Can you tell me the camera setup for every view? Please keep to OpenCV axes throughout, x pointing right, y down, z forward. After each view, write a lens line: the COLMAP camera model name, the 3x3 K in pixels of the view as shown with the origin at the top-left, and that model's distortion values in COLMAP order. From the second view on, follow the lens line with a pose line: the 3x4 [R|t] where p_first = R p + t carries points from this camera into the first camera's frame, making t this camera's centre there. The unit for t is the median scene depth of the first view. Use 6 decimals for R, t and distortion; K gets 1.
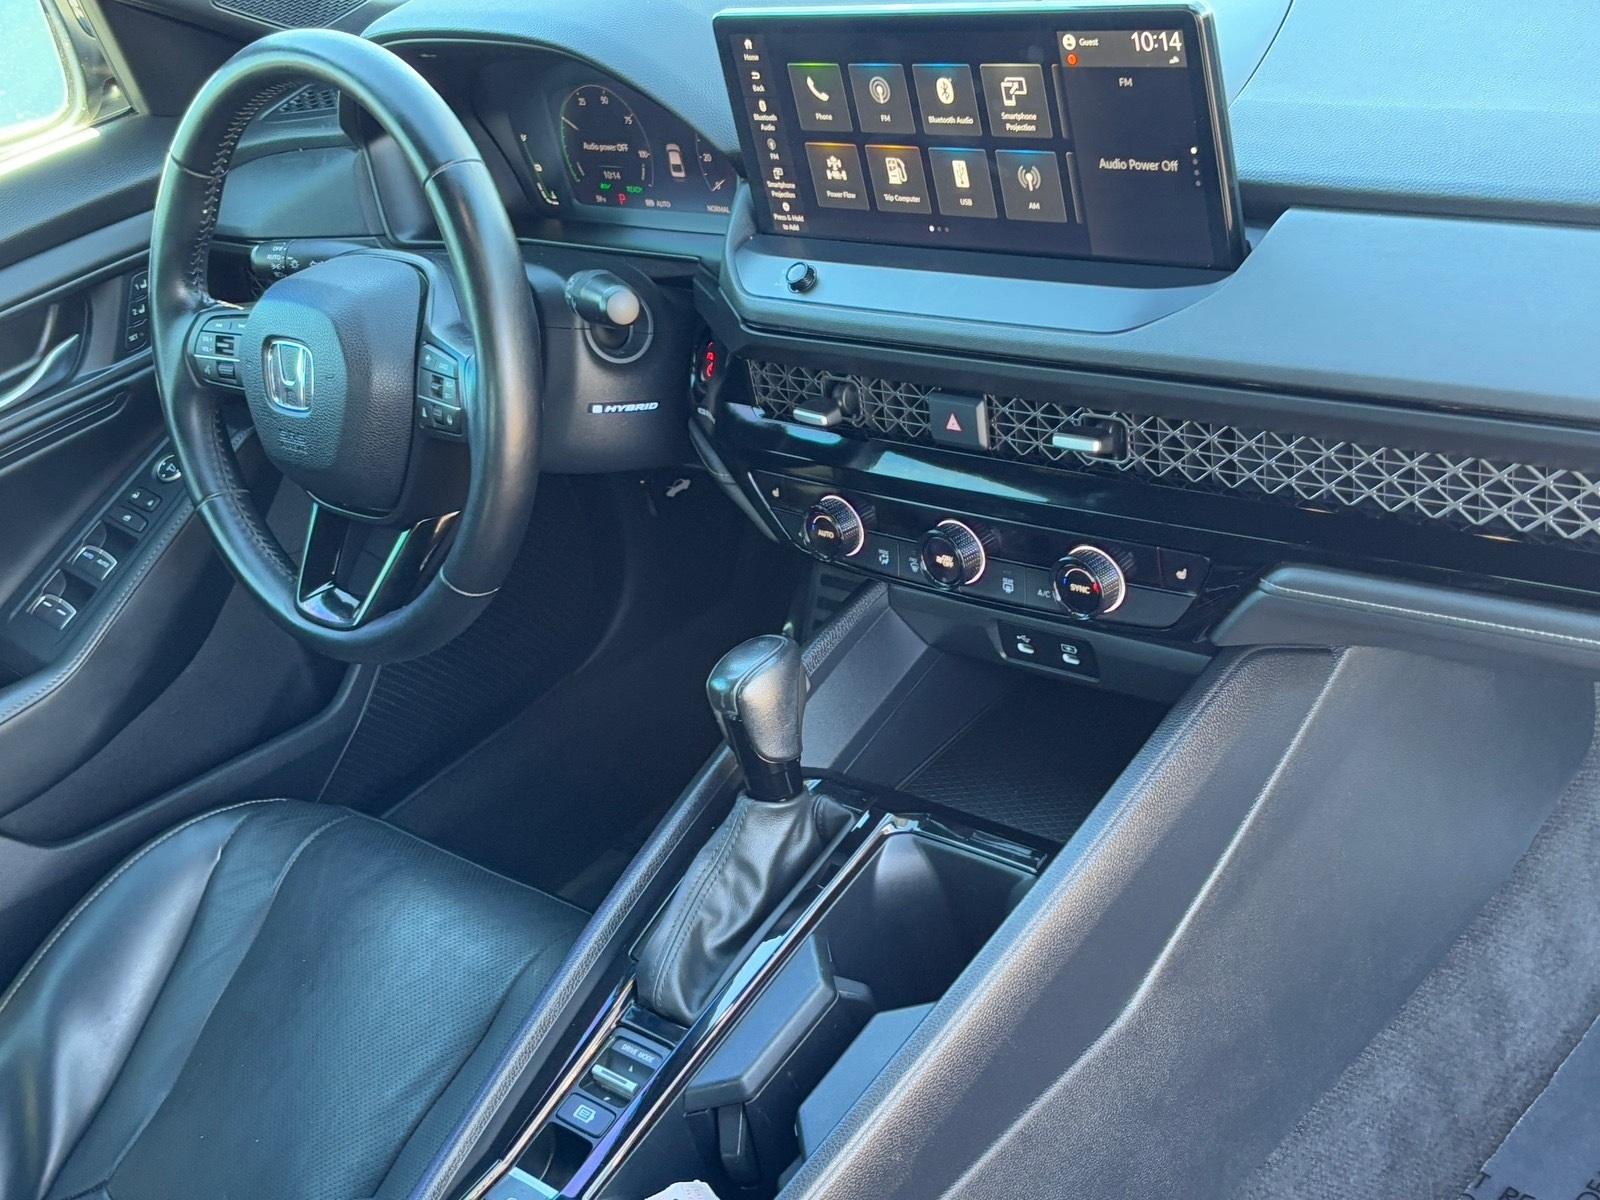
lens RADIAL K [[2127.2, 0, 808.9], [0, 2127.2, 619.3], [0, 0, 1]] dist [0.110585, 0.000000]
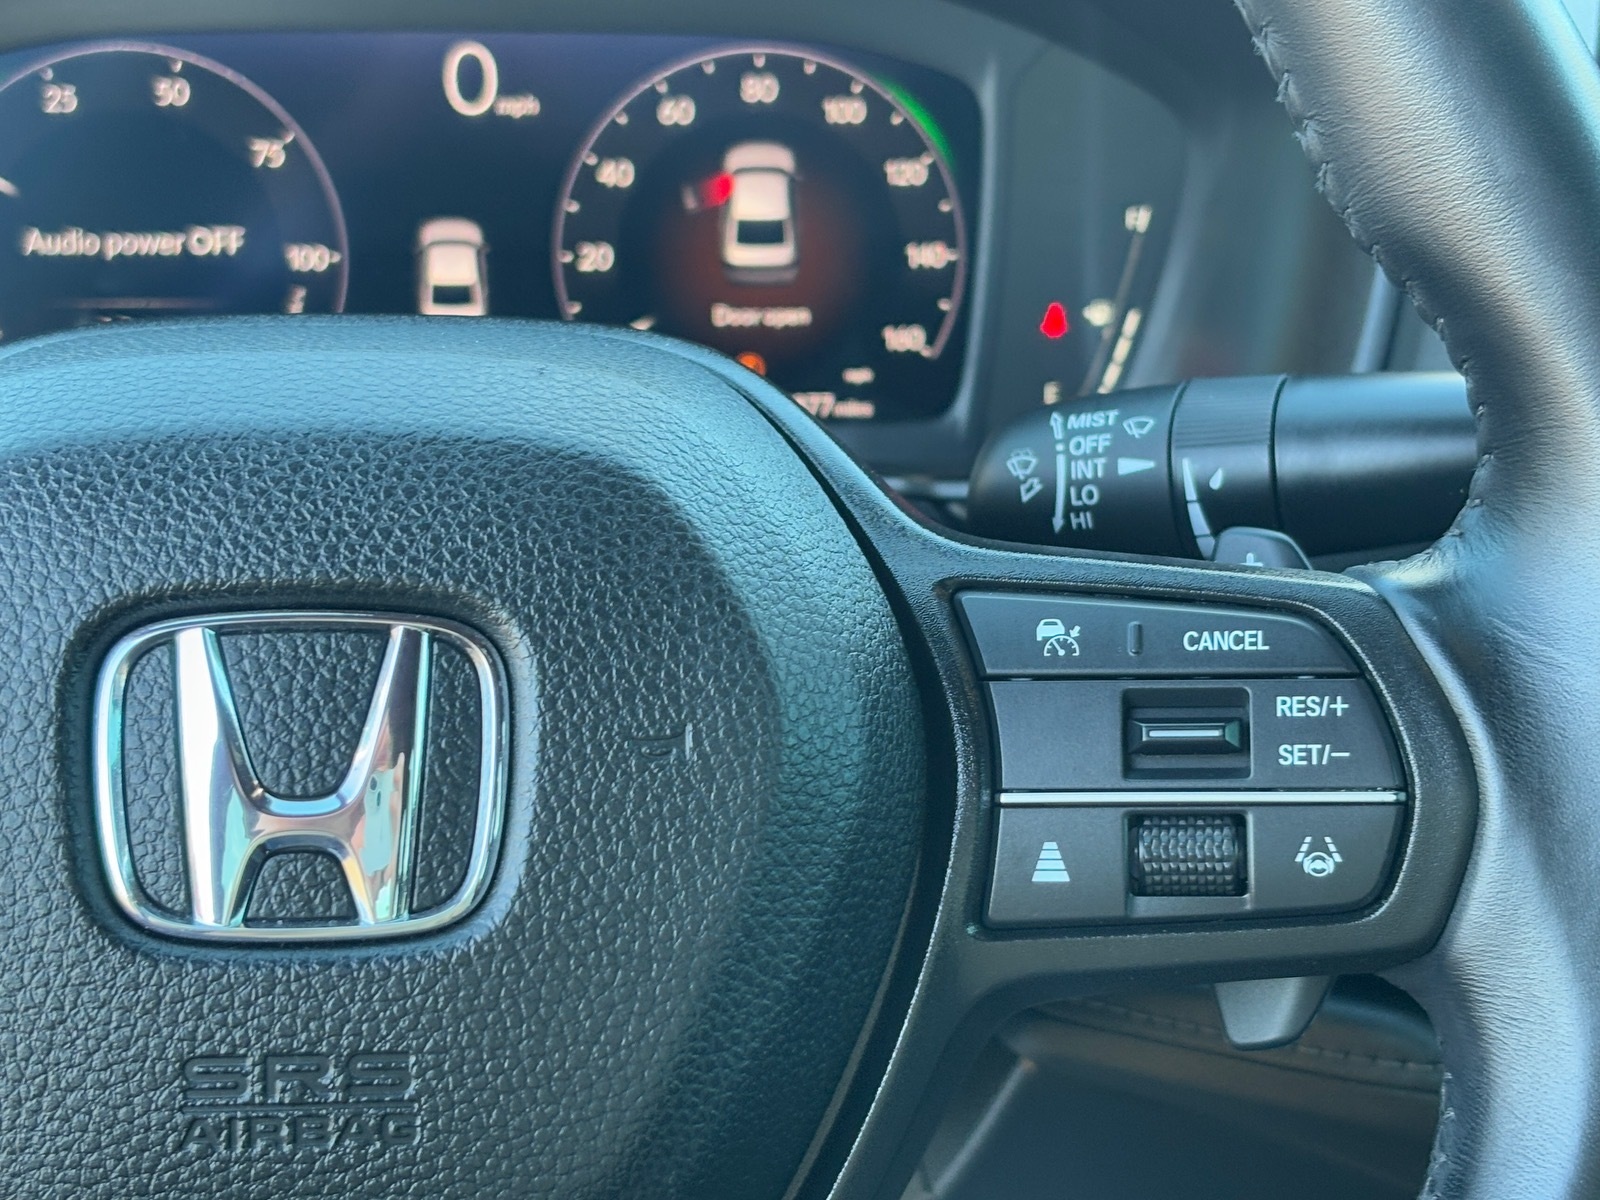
lens RADIAL K [[2890.9, 0, 852.2], [0, 2890.9, 620.7], [0, 0, 1]] dist [0.103805, 0.000000]
pose [[0.654890, 0.026335, 0.755265, -0.463687], [0.212628, 0.952599, -0.217586, -0.062505], [-0.725196, 0.303085, 0.618248, 0.873750]]
